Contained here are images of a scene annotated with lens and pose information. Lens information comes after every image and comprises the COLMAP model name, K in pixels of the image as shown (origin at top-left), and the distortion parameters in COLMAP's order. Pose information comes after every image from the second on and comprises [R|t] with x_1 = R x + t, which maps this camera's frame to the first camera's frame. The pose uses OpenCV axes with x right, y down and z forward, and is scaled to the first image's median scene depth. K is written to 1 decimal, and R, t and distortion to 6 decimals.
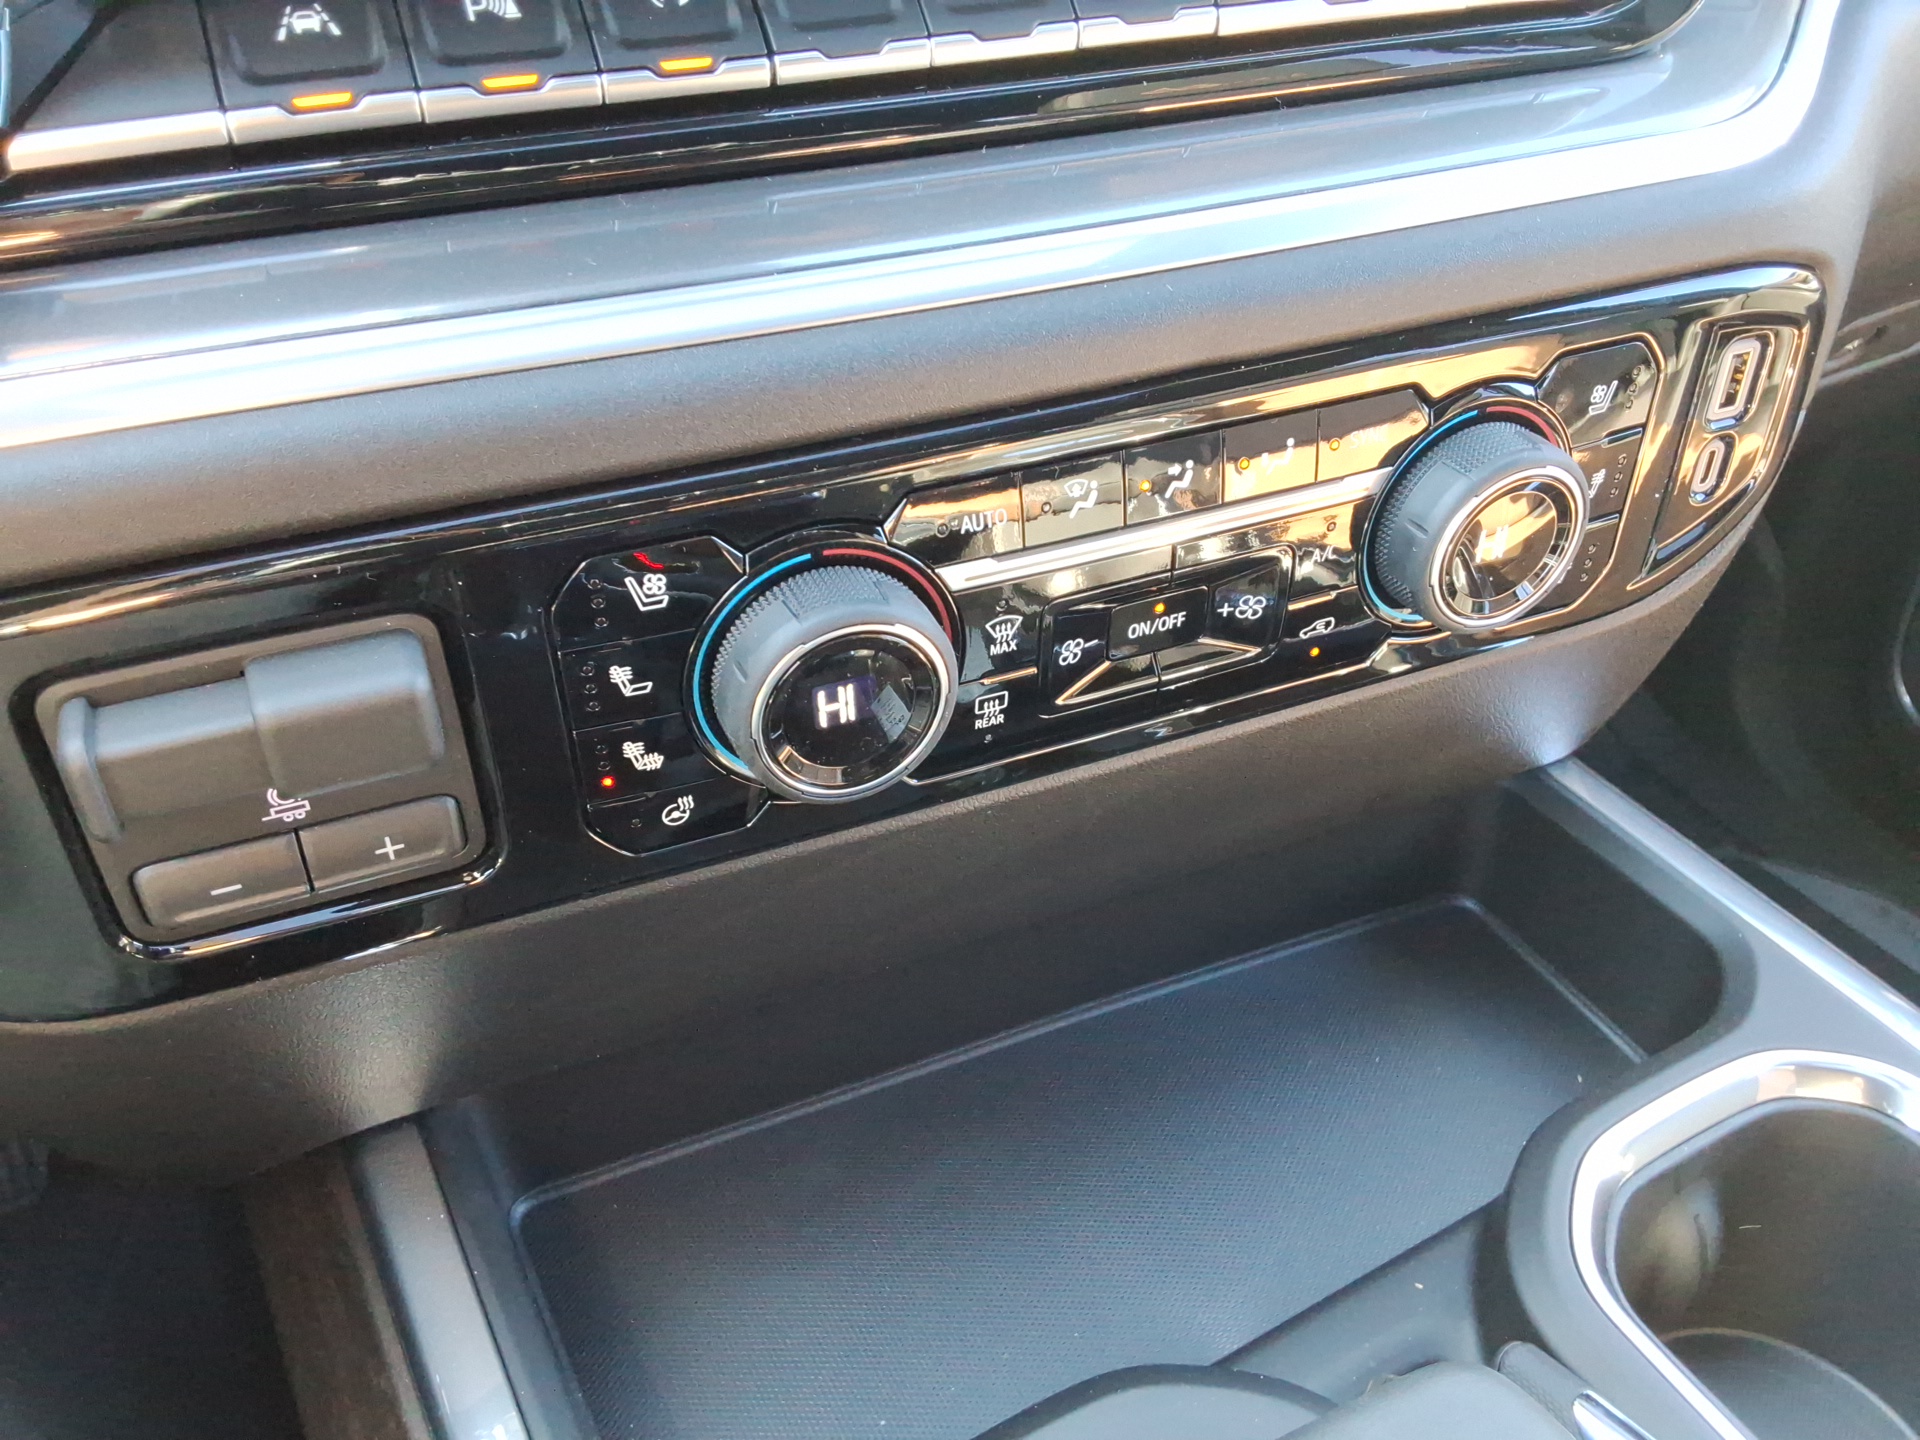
lens RADIAL K [[1528.2, 0, 969.4], [0, 1528.2, 697.5], [0, 0, 1]] dist [0.106173, -0.162350]
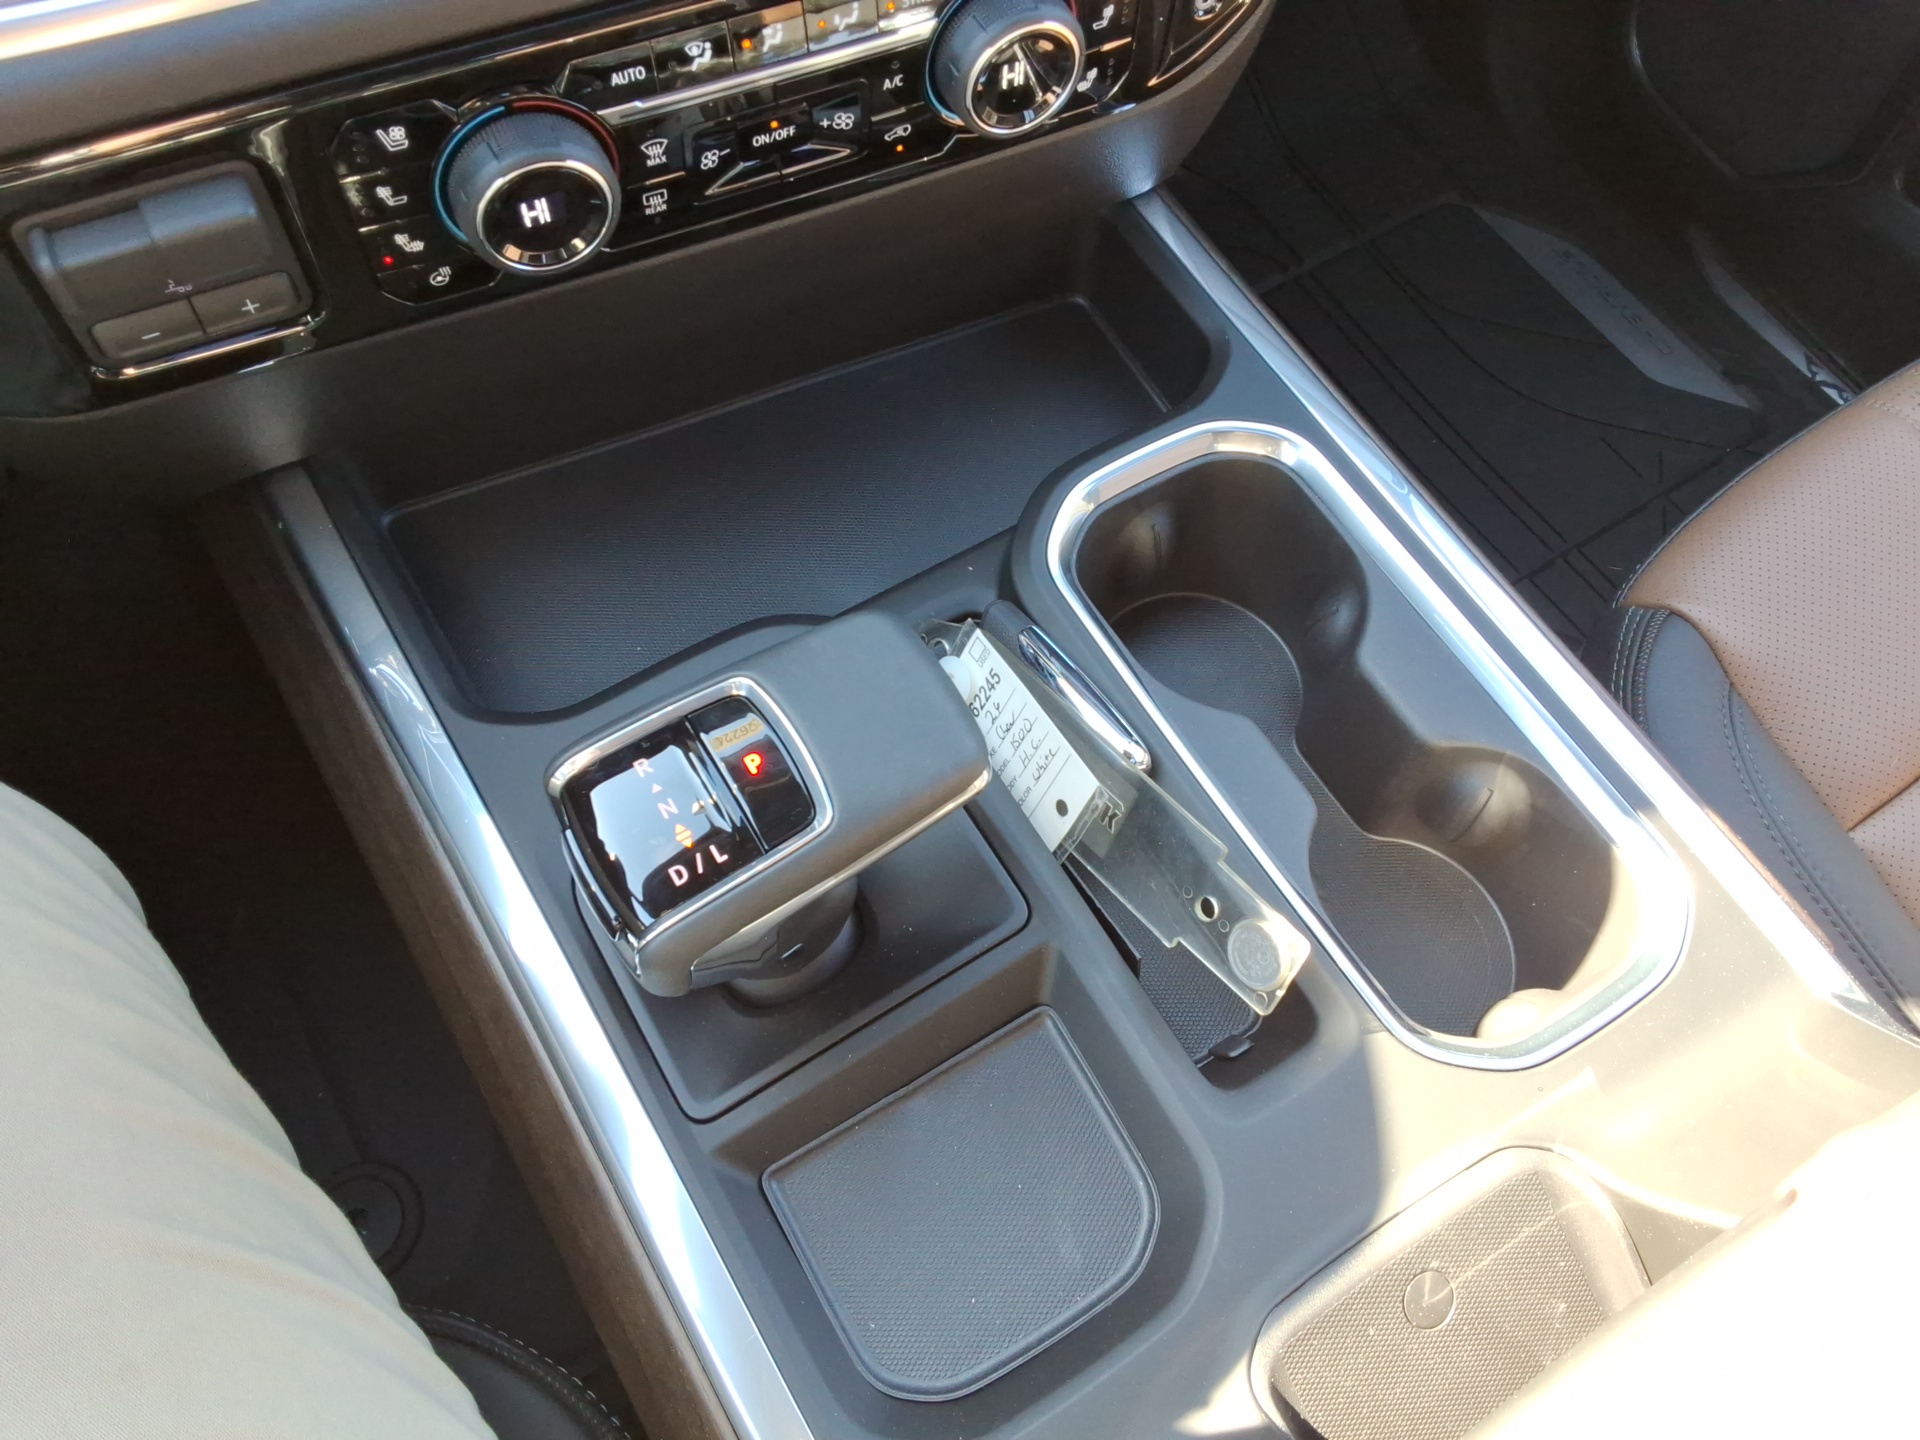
lens RADIAL K [[1528.2, 0, 963.4], [0, 1528.2, 702.0], [0, 0, 1]] dist [0.106173, -0.162350]
pose [[0.998198, -0.008324, 0.059428, 0.220999], [-0.018624, 0.898460, 0.438661, -0.221023], [-0.057045, -0.438977, 0.896686, -0.555566]]
